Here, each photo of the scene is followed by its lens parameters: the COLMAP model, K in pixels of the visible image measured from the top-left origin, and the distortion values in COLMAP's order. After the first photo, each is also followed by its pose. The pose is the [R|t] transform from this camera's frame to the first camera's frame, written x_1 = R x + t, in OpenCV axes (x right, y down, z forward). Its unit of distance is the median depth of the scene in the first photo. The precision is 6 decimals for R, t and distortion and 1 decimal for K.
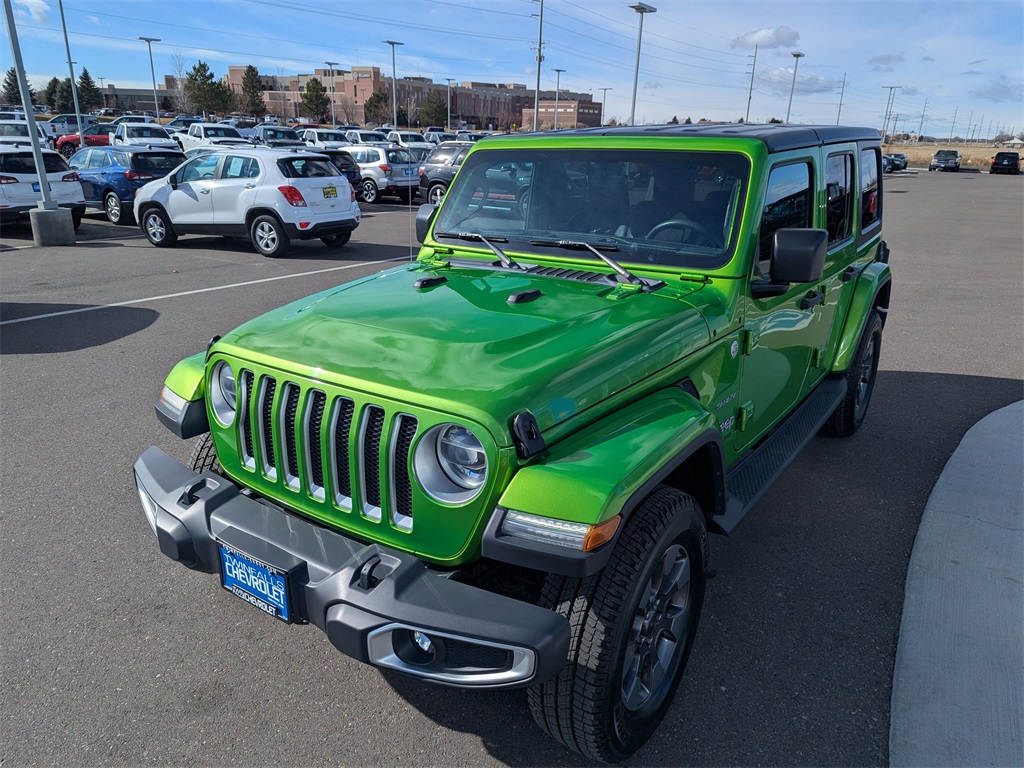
lens RADIAL K [[723.5, 0, 507.7], [0, 723.5, 387.8], [0, 0, 1]] dist [0.050152, -0.046089]
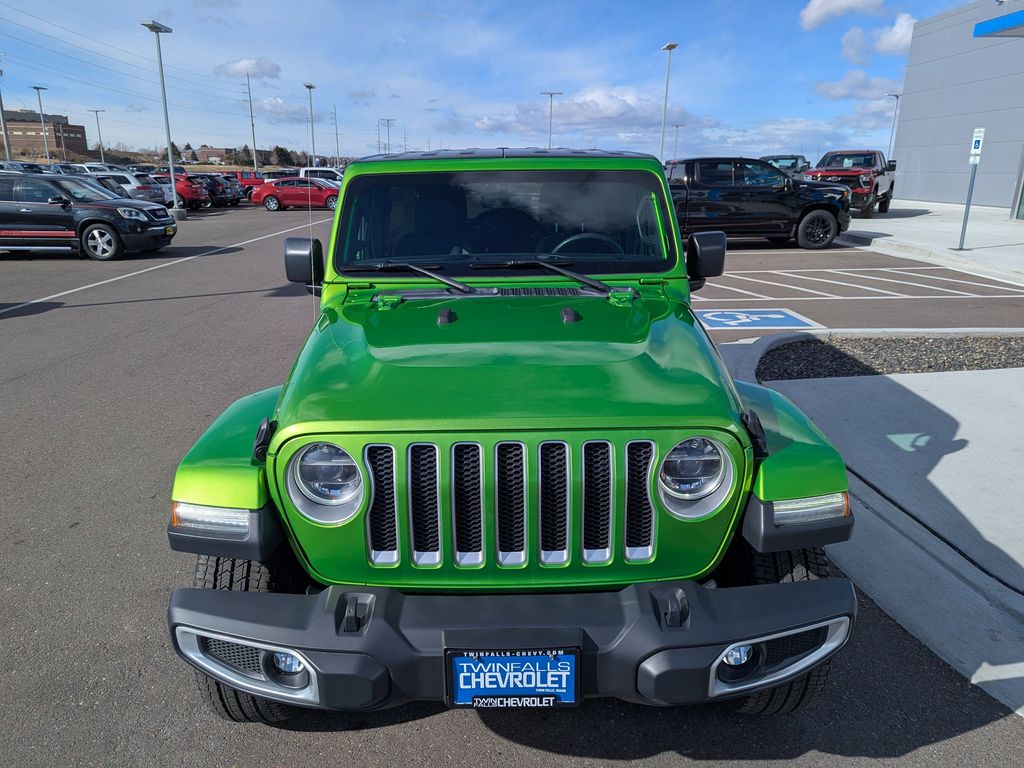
lens RADIAL K [[723.5, 0, 507.6], [0, 723.5, 383.5], [0, 0, 1]] dist [0.050152, -0.046089]
pose [[0.812078, -0.178018, 0.555733, -0.615559], [0.199171, 0.979700, 0.022783, -0.073195], [-0.548507, 0.092184, 0.831049, 0.218509]]
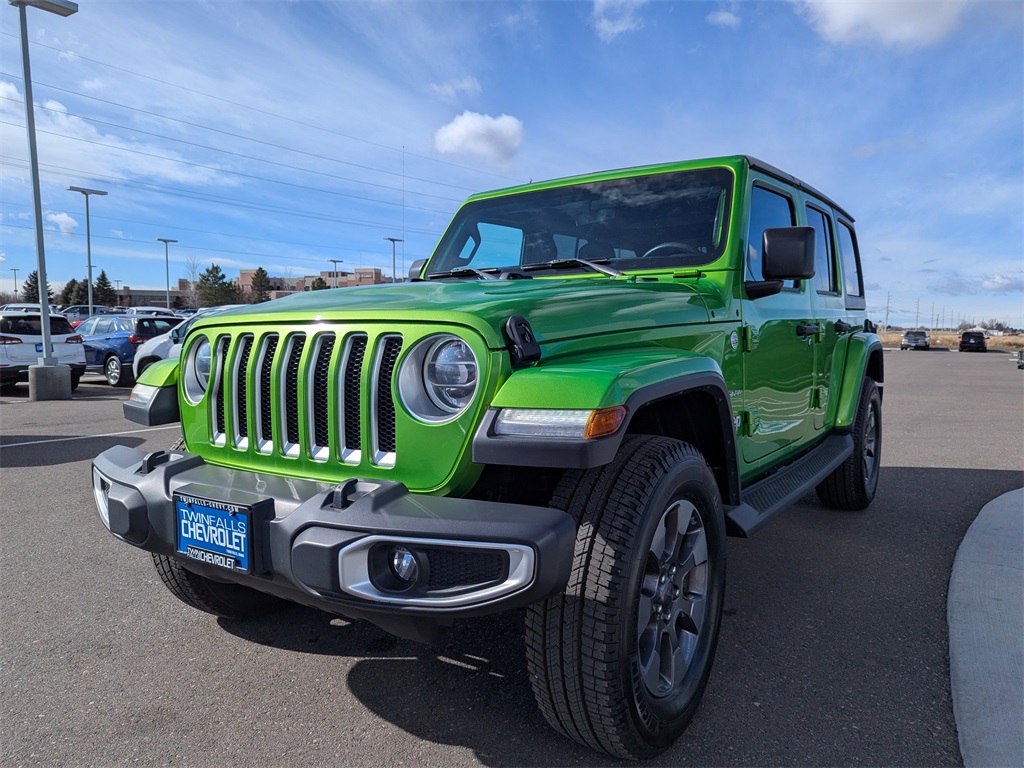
lens RADIAL K [[723.5, 0, 512.1], [0, 723.5, 393.6], [0, 0, 1]] dist [0.050152, -0.046089]
pose [[0.999807, -0.012251, 0.015348, 0.000480], [0.015594, 0.970323, -0.241310, 0.257833], [-0.011936, 0.241503, 0.970327, 0.085548]]
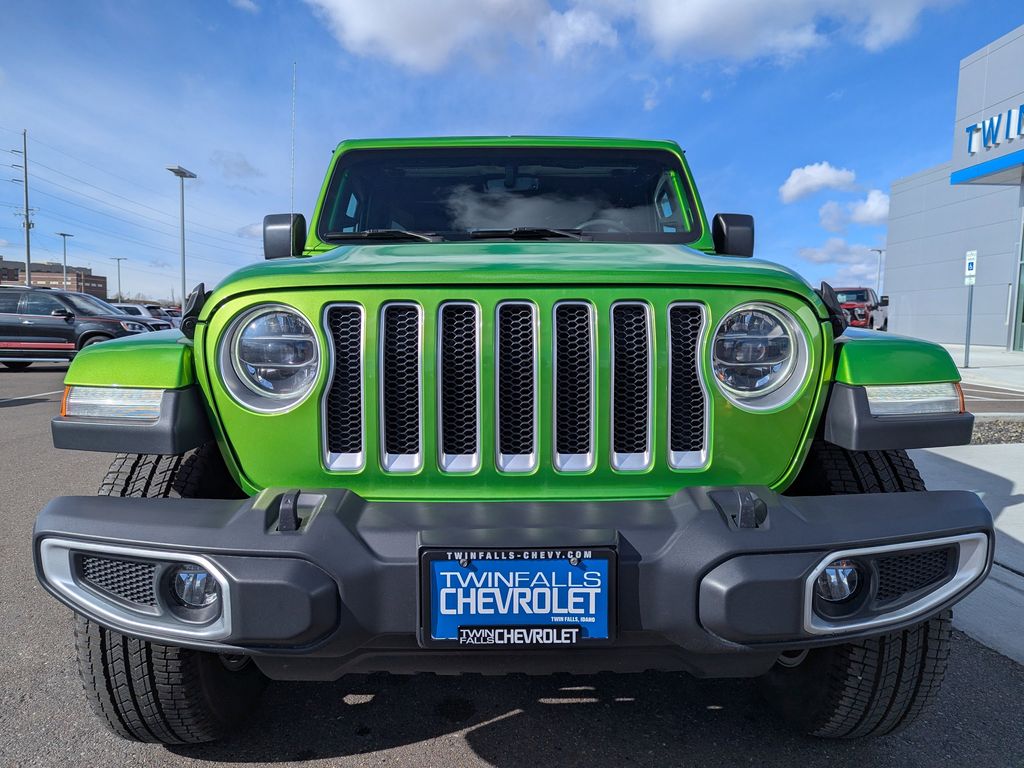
lens RADIAL K [[723.5, 0, 515.4], [0, 723.5, 386.1], [0, 0, 1]] dist [0.050152, -0.046089]
pose [[0.808550, -0.057745, 0.585588, -0.548346], [0.190988, 0.967049, -0.168345, 0.160271], [-0.556571, 0.247955, 0.792936, 0.405104]]
